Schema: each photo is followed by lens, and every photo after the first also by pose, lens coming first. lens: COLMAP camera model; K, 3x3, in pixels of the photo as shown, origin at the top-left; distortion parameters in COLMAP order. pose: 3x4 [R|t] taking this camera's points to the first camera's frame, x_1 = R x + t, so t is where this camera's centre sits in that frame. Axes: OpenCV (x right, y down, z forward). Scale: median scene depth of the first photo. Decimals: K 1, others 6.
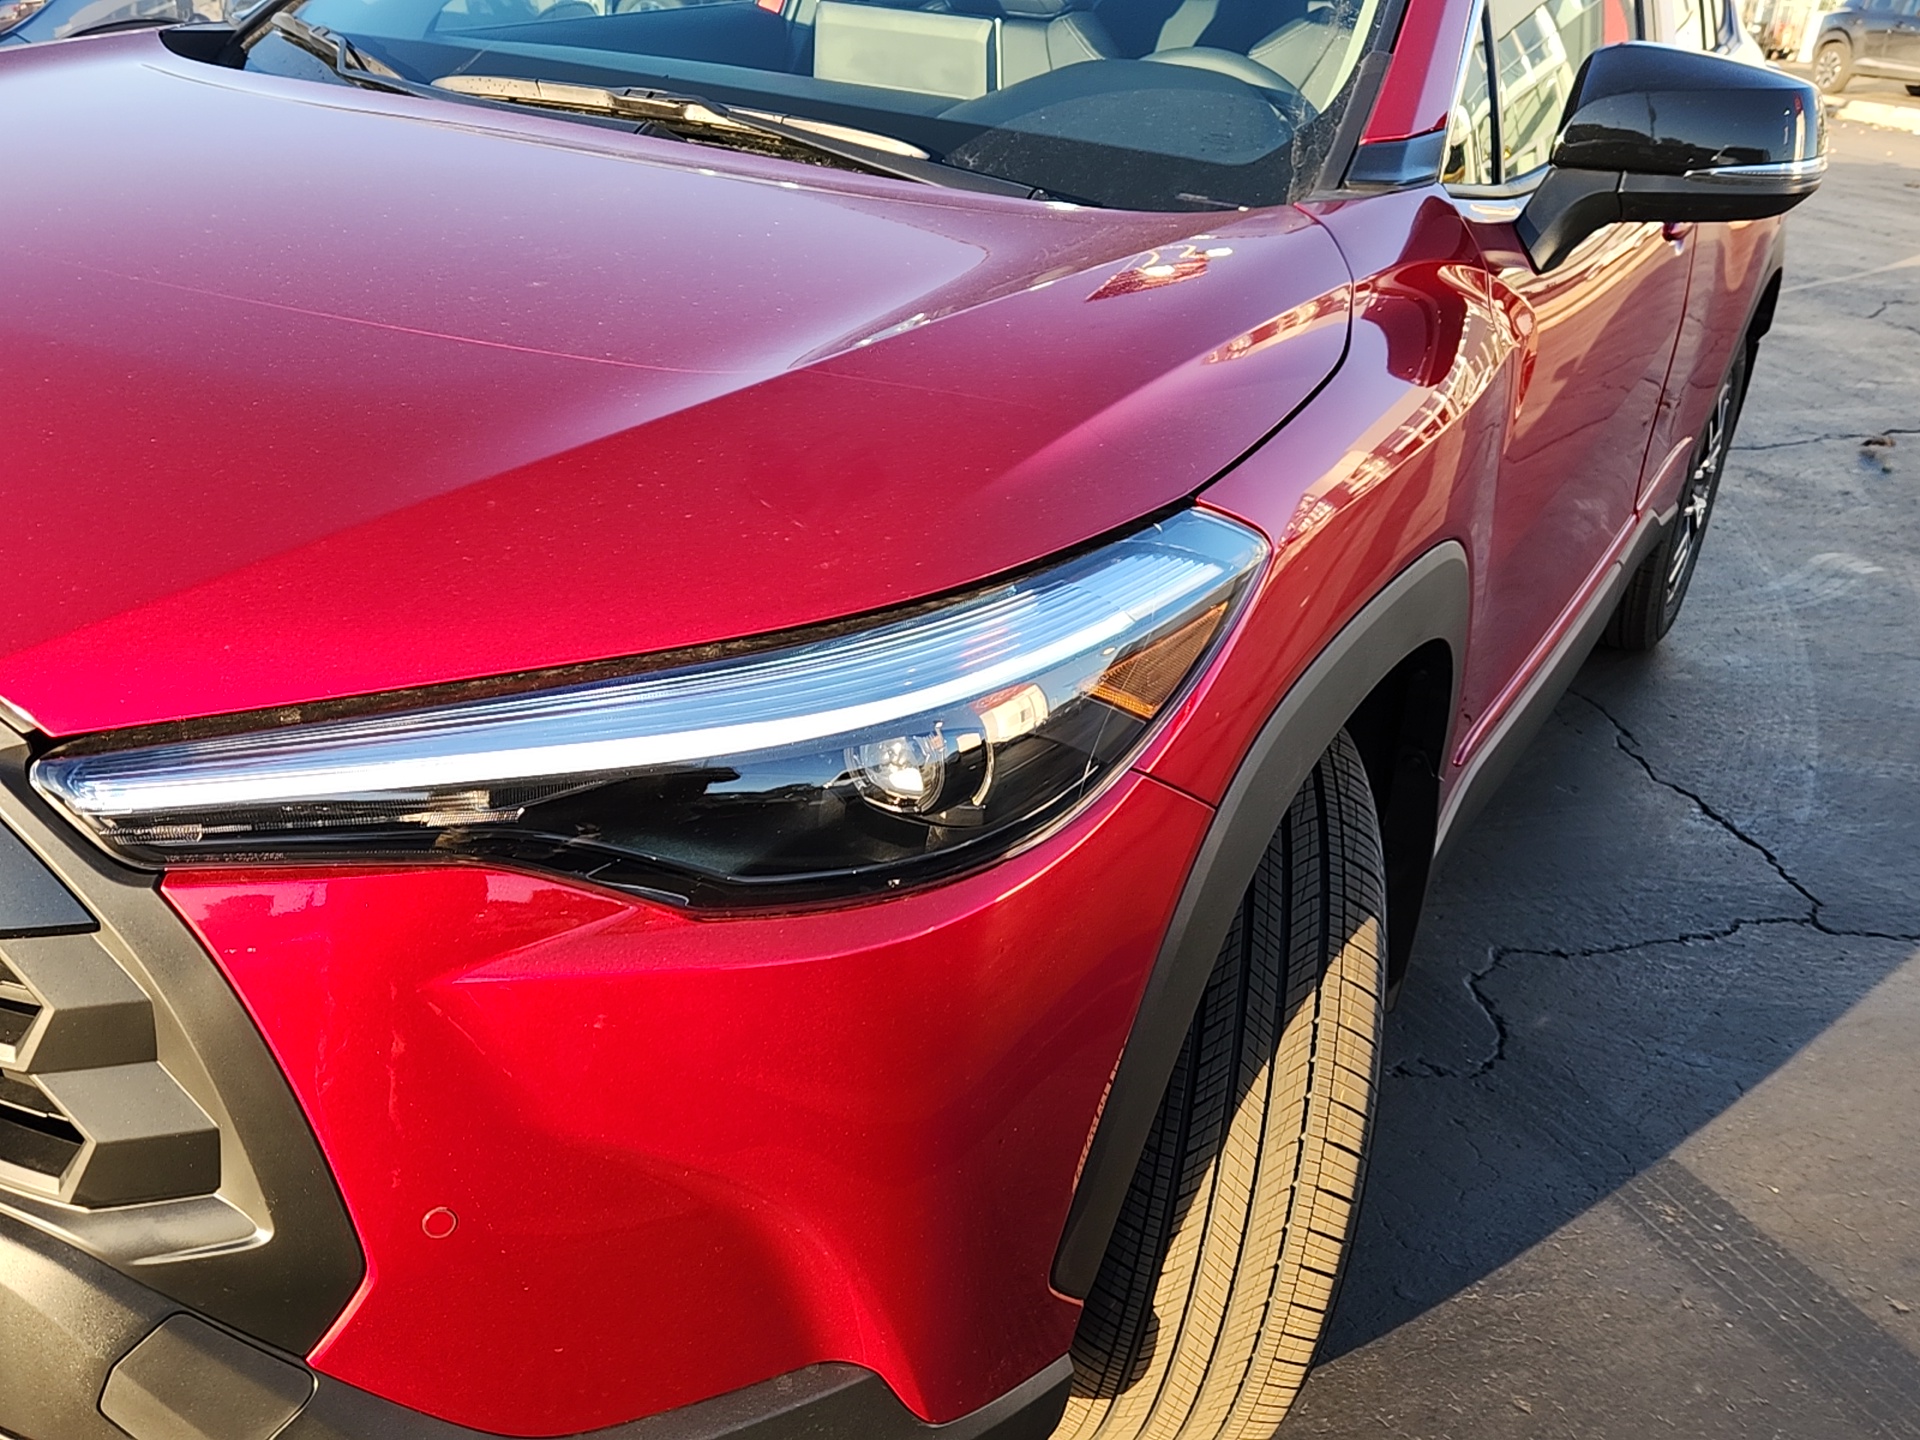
lens RADIAL K [[1530.3, 0, 955.3], [0, 1530.3, 656.6], [0, 0, 1]] dist [0.037986, -0.049638]
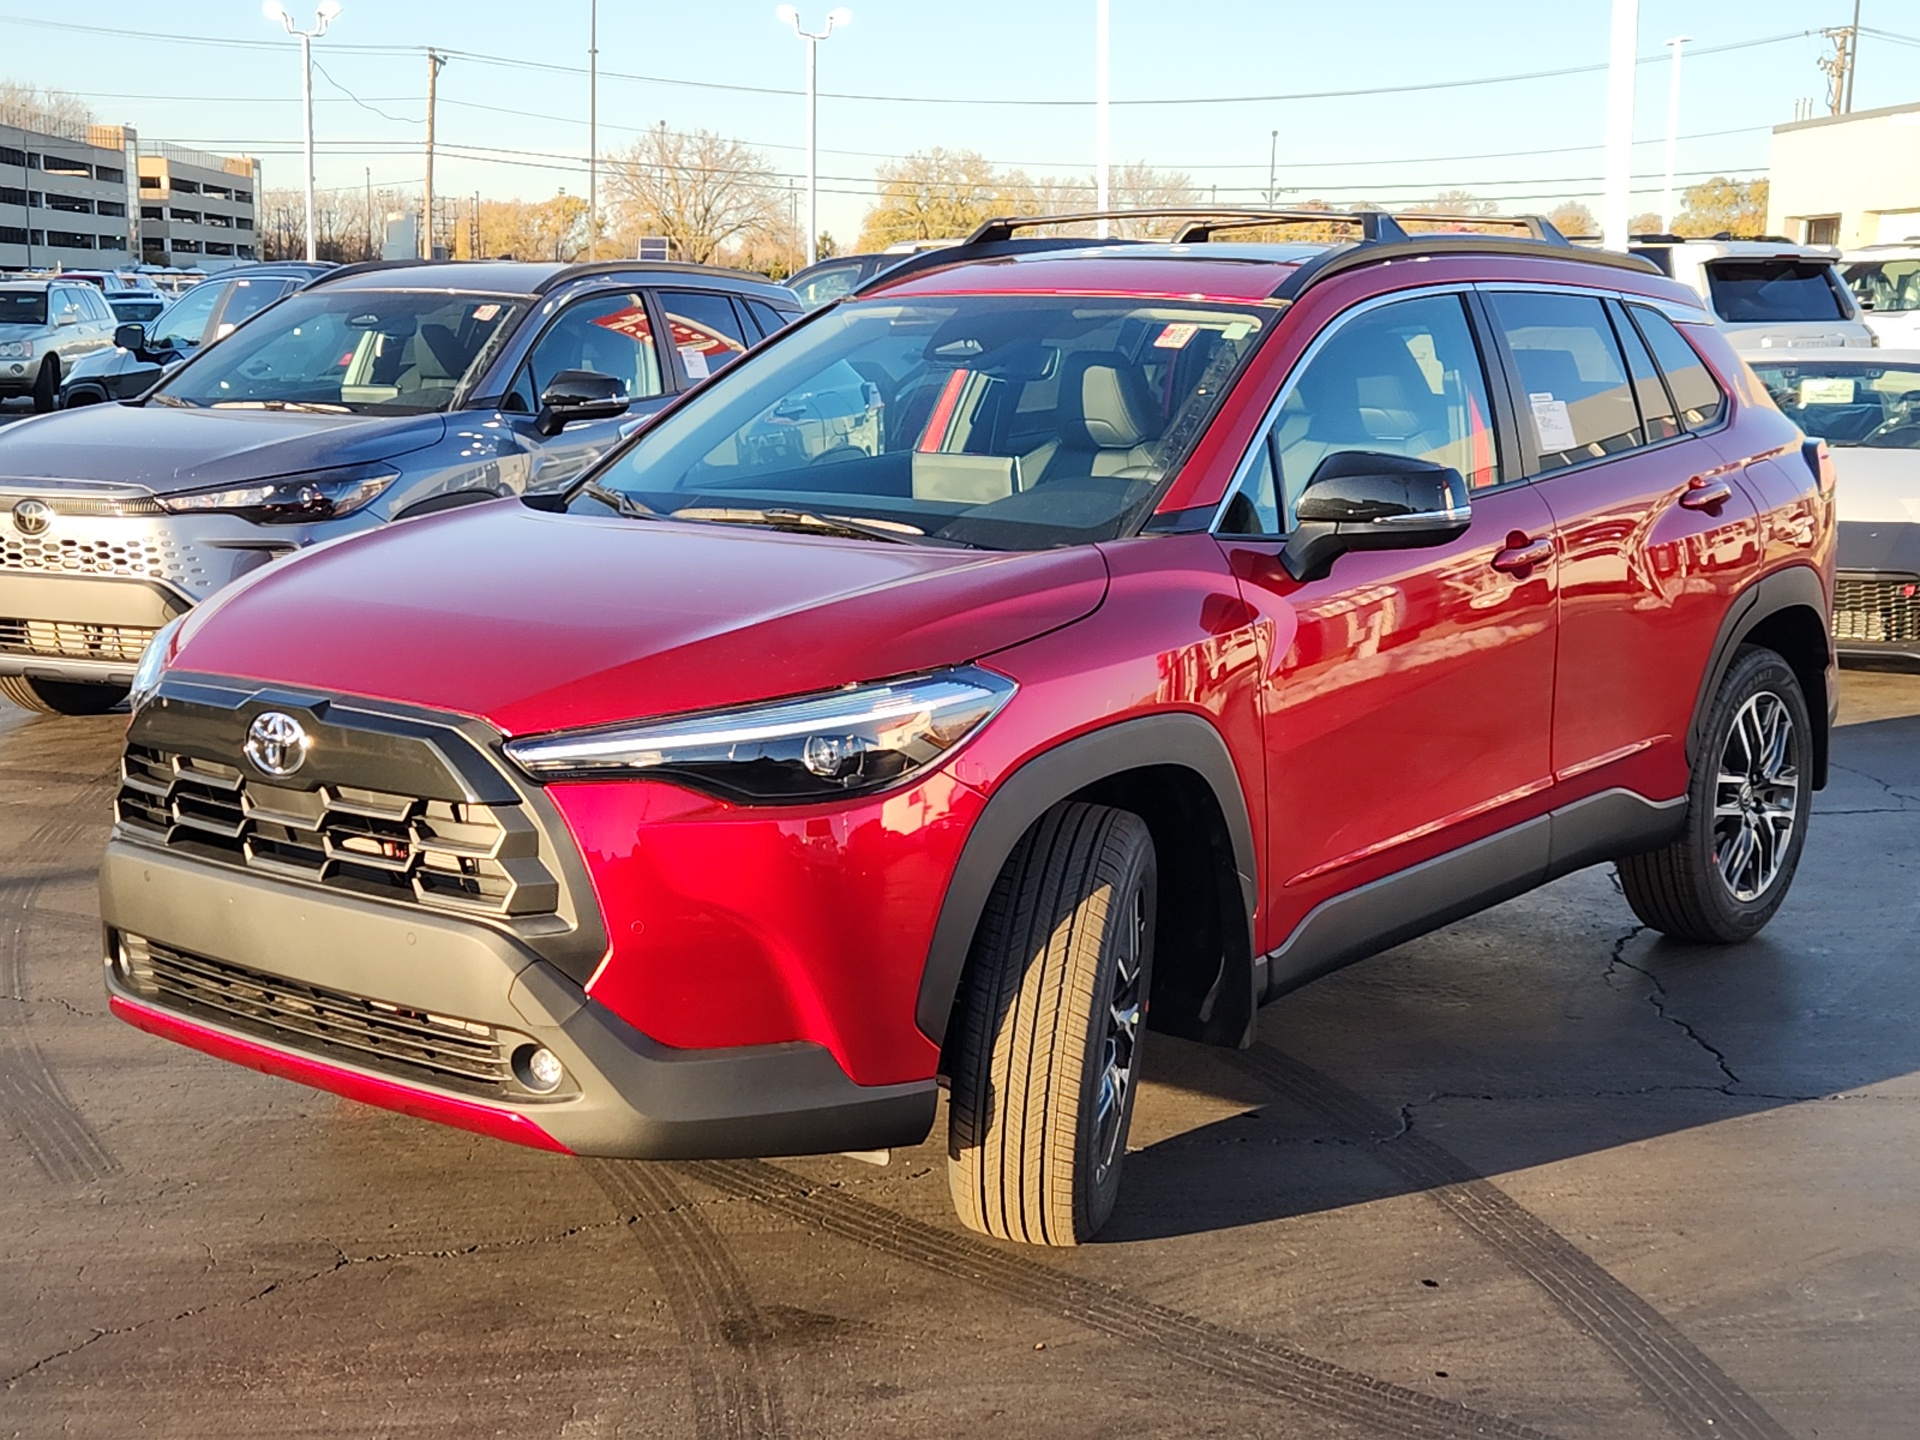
lens RADIAL K [[1530.3, 0, 955.3], [0, 1530.3, 656.6], [0, 0, 1]] dist [0.037986, -0.049638]
pose [[0.988047, -0.048195, -0.146423, 0.378930], [0.009399, 0.966937, -0.254844, 0.385357], [0.153864, 0.250422, 0.955832, -0.959933]]
